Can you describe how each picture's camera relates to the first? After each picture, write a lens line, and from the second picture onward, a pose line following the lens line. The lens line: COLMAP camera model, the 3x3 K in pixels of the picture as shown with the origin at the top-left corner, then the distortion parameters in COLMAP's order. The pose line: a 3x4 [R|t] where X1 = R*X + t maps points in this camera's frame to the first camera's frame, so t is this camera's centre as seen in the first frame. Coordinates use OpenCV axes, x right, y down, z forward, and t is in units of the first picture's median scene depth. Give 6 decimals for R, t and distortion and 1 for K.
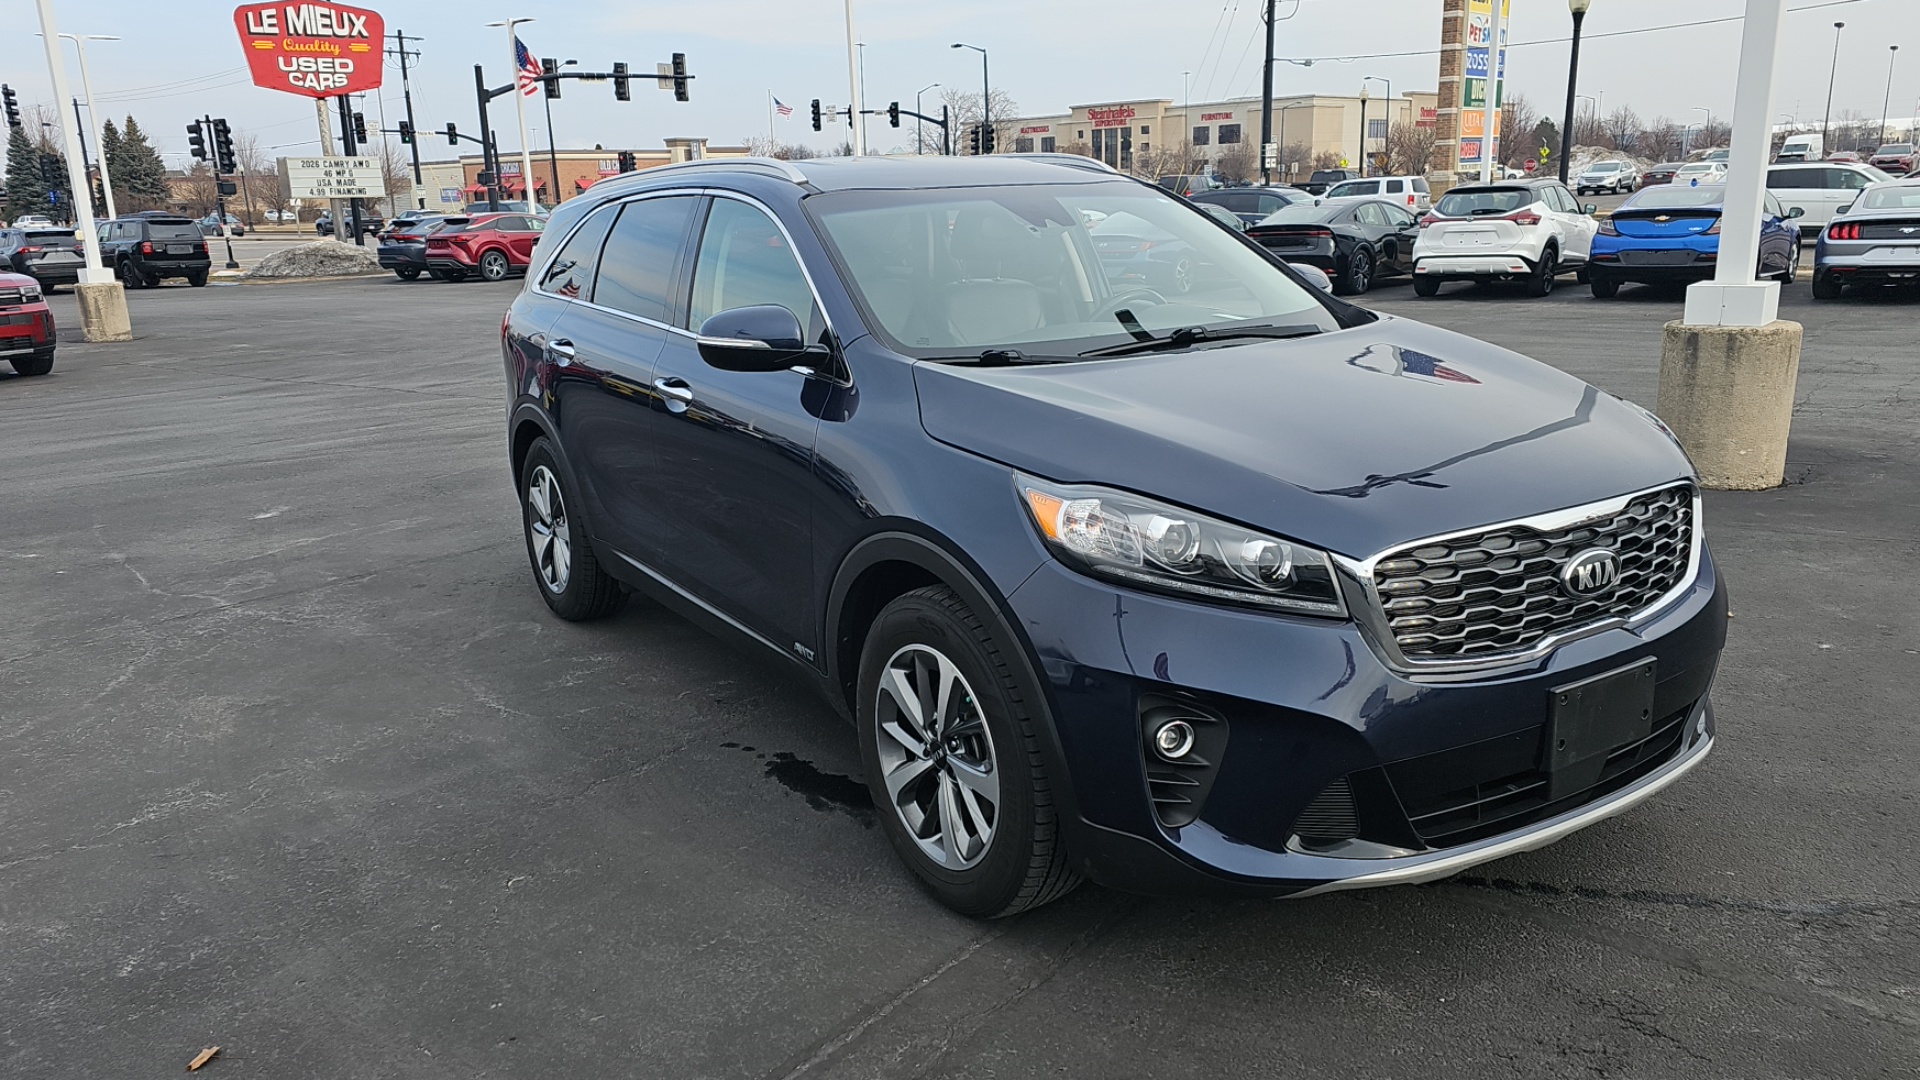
lens RADIAL K [[1336.6, 0, 946.0], [0, 1336.6, 573.8], [0, 0, 1]] dist [0.043465, -0.012437]
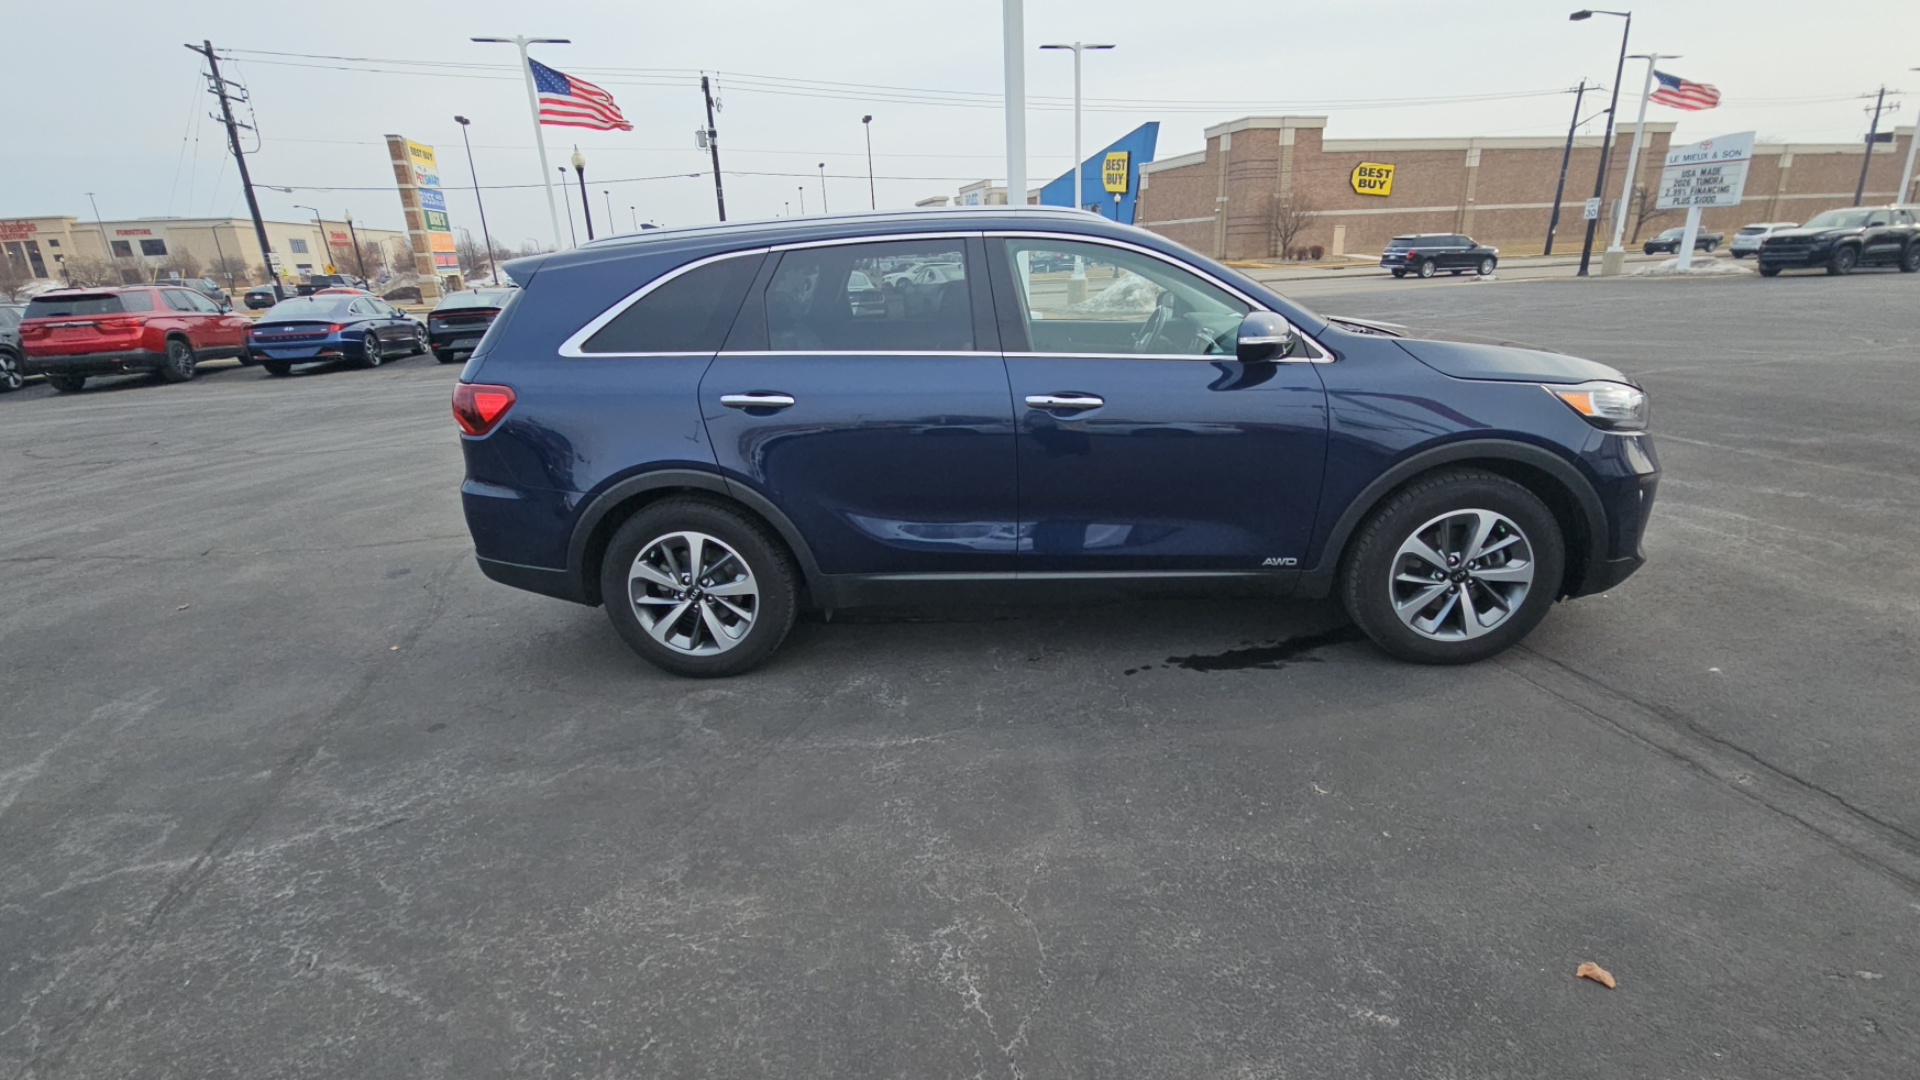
lens RADIAL K [[860.1, 0, 971.0], [0, 860.1, 530.5], [0, 0, 1]] dist [0.005873, -0.005666]
pose [[0.592081, -0.238093, 0.769904, -0.084606], [0.240302, 0.964059, 0.113336, -0.013055], [-0.769218, 0.117905, 0.628015, 0.058570]]
